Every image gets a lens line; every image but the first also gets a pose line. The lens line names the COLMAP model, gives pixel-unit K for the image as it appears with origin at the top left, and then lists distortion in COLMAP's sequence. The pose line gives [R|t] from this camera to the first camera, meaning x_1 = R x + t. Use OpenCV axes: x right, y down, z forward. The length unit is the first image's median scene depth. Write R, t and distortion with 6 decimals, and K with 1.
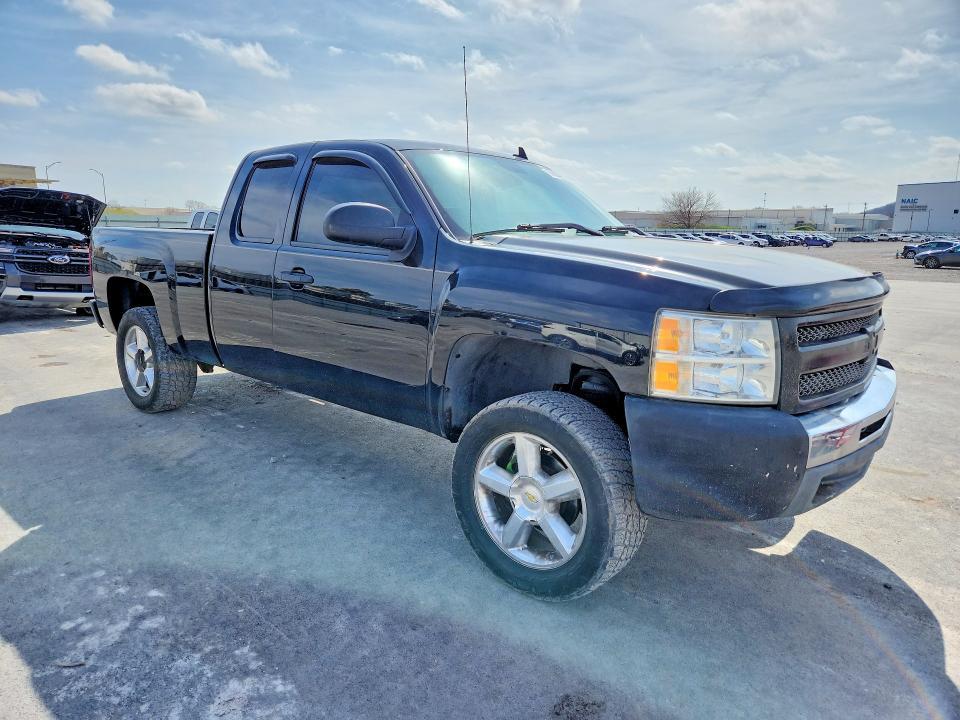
lens RADIAL K [[742.2, 0, 485.4], [0, 742.2, 360.8], [0, 0, 1]] dist [0.107541, -0.135397]
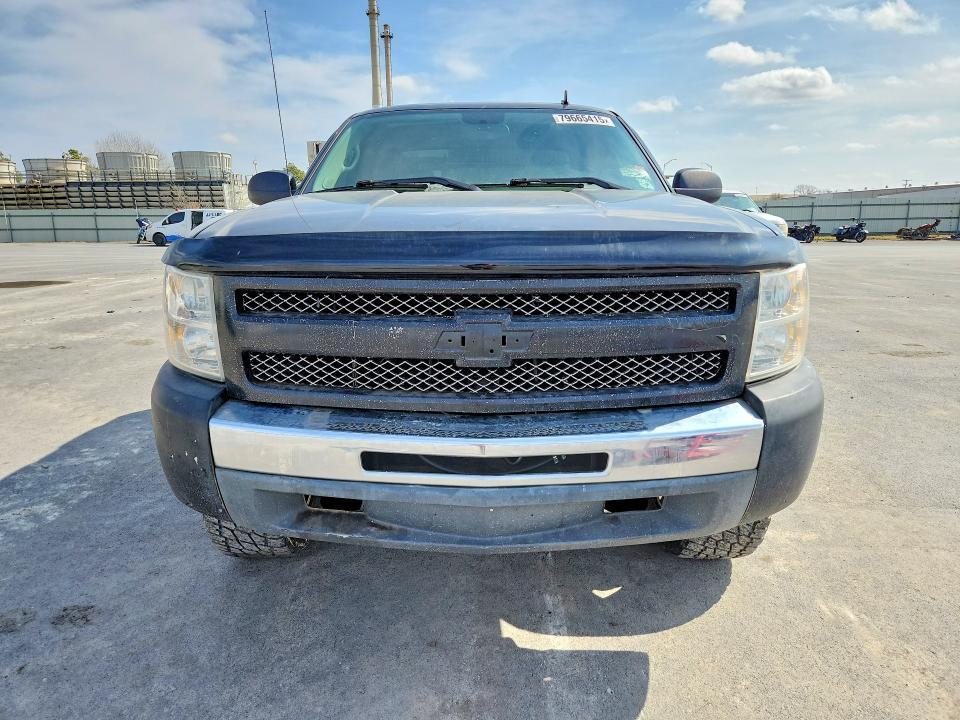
lens RADIAL K [[742.2, 0, 485.4], [0, 742.2, 360.8], [0, 0, 1]] dist [0.107541, -0.135397]
pose [[0.553025, 0.126779, -0.823462, 0.220841], [-0.119991, 0.990171, 0.071861, -0.010406], [0.824479, 0.059068, 0.562802, 0.141113]]
